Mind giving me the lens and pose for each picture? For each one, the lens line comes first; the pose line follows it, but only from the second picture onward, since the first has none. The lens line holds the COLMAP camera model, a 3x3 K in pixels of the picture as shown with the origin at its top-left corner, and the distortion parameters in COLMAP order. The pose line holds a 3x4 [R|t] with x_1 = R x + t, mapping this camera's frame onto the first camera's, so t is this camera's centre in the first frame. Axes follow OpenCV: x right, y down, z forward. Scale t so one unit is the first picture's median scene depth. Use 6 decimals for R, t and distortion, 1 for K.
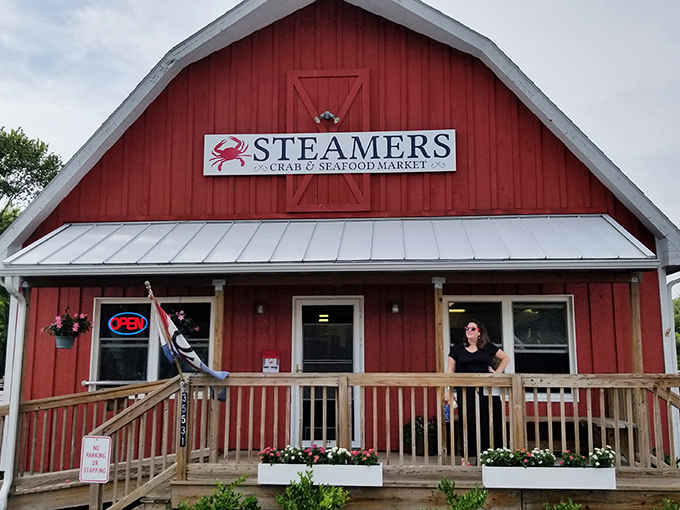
lens RADIAL K [[641.1, 0, 340.0], [0, 641.1, 255.0], [0, 0, 1]] dist [0.070913, -0.004962]
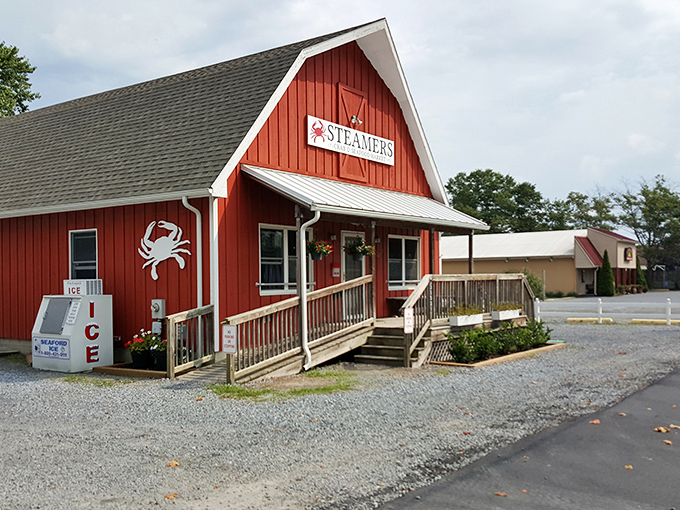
lens RADIAL K [[641.1, 0, 340.0], [0, 641.1, 255.0], [0, 0, 1]] dist [0.070913, -0.004962]
pose [[0.505927, 0.007368, 0.862545, -1.408667], [-0.099806, 0.993747, 0.050053, 0.041885], [-0.856783, -0.111410, 0.503498, 0.197371]]
